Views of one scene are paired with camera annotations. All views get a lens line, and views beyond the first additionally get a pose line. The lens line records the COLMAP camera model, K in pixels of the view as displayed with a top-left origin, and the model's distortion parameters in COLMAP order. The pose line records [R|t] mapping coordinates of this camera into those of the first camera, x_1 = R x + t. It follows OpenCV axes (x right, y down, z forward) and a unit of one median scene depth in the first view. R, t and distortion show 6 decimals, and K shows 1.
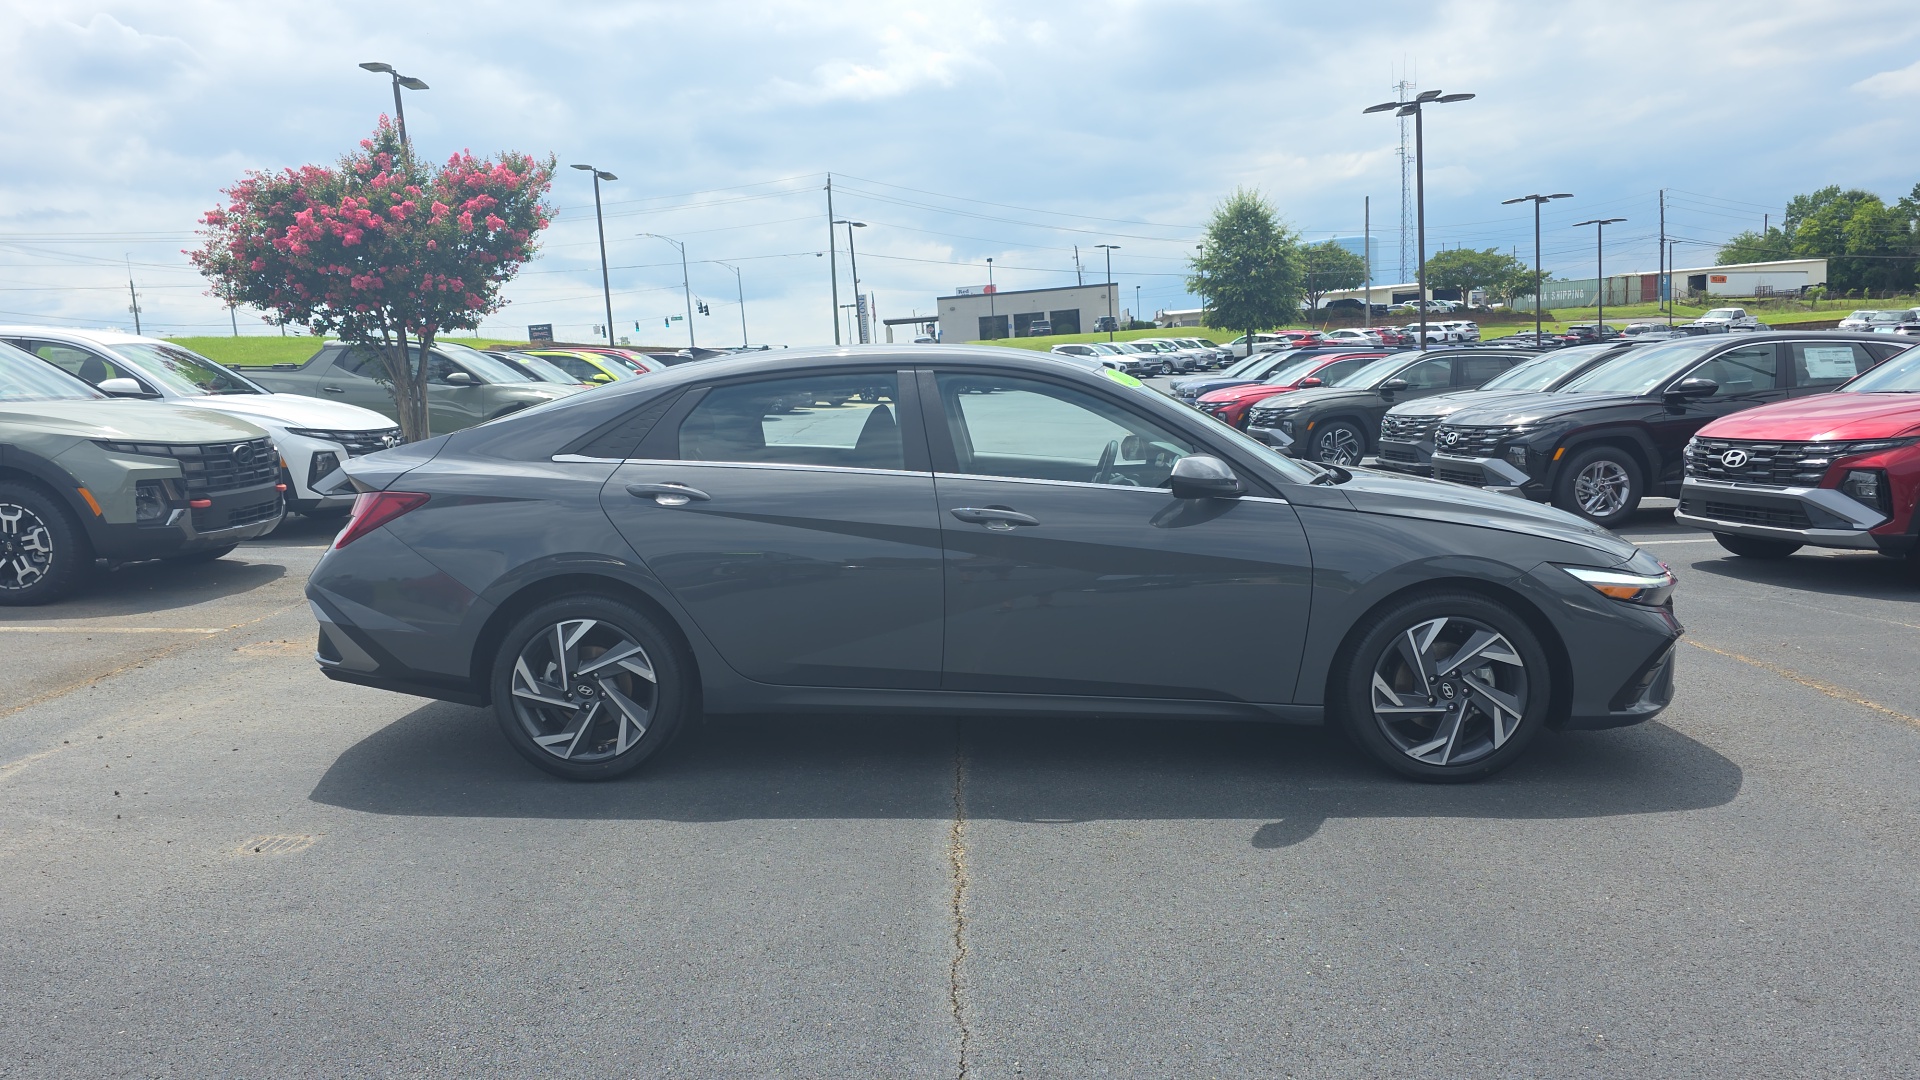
lens RADIAL K [[1328.9, 0, 921.0], [0, 1328.9, 568.2], [0, 0, 1]] dist [0.031947, -0.045306]
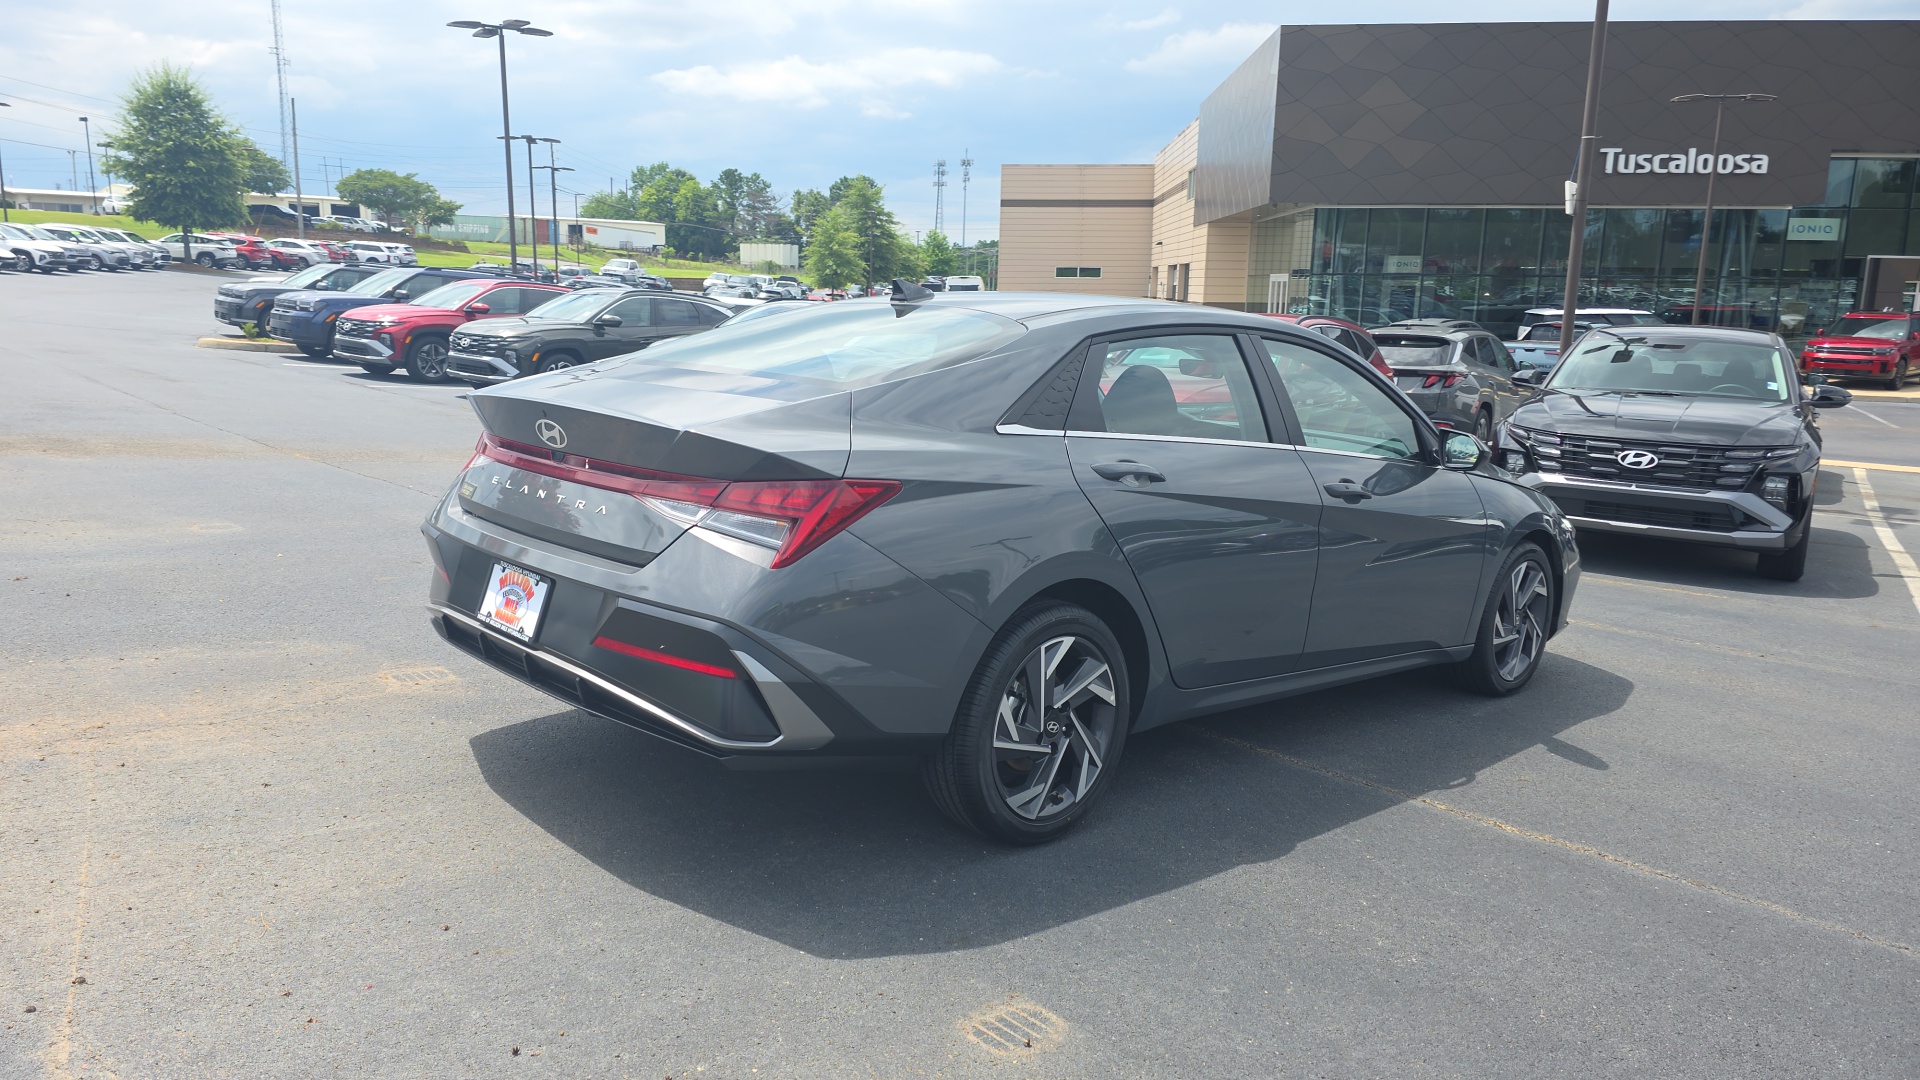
lens RADIAL K [[1305.3, 0, 960.0], [0, 1305.3, 540.0], [0, 0, 1]] dist [0.057473, -0.067060]
pose [[0.696814, -0.047258, 0.715694, -0.280143], [0.020489, 0.998731, 0.045999, -0.018367], [-0.716960, -0.017389, 0.696898, 0.169756]]
